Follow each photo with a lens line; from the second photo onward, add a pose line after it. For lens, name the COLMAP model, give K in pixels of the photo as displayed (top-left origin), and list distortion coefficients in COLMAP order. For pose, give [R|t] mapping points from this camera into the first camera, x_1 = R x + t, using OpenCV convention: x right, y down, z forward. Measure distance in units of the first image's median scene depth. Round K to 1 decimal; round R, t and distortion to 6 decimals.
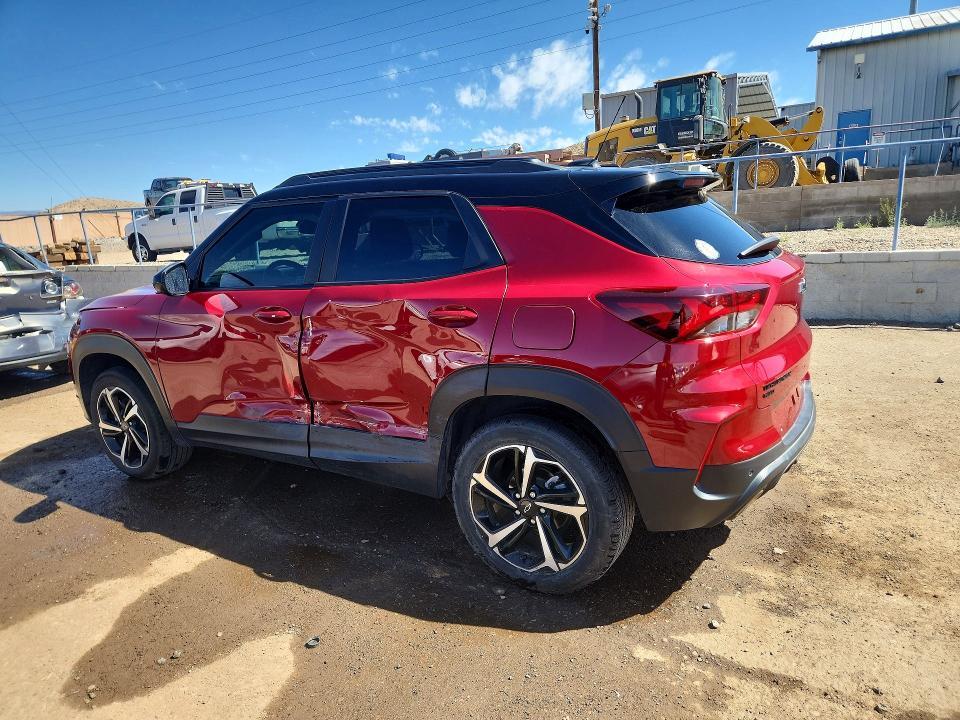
lens RADIAL K [[639.8, 0, 480.0], [0, 639.8, 360.0], [0, 0, 1]] dist [0.025014, -0.001042]
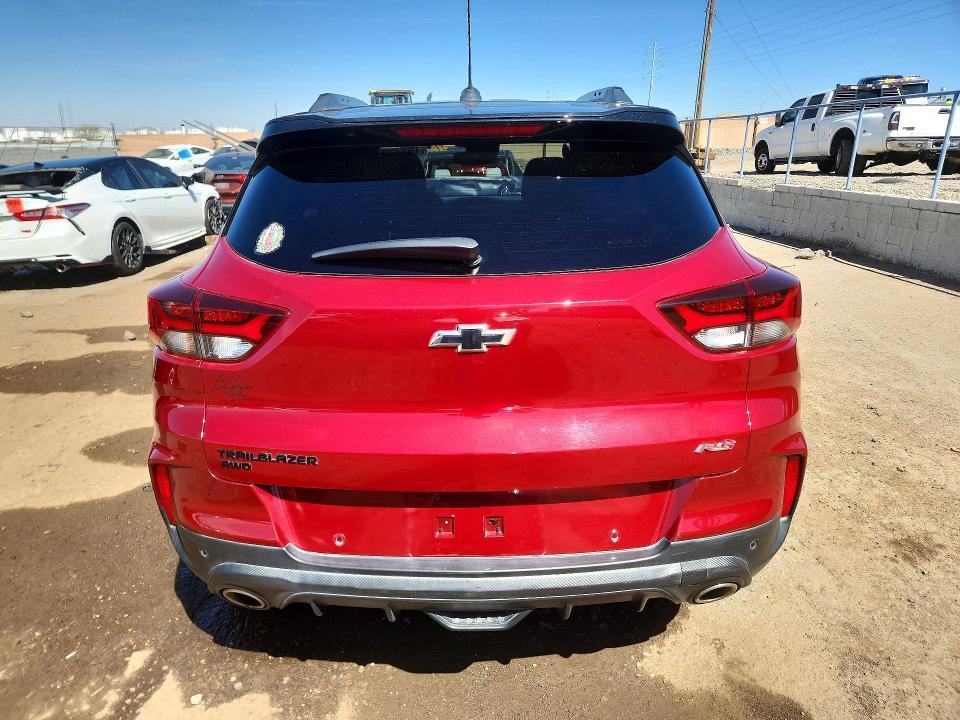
lens RADIAL K [[639.8, 0, 480.0], [0, 639.8, 360.0], [0, 0, 1]] dist [0.025014, -0.001042]
pose [[0.534730, 0.322798, -0.780938, 0.690303], [-0.210466, 0.945915, 0.246878, -0.179482], [0.818393, 0.032347, 0.573747, 0.528161]]
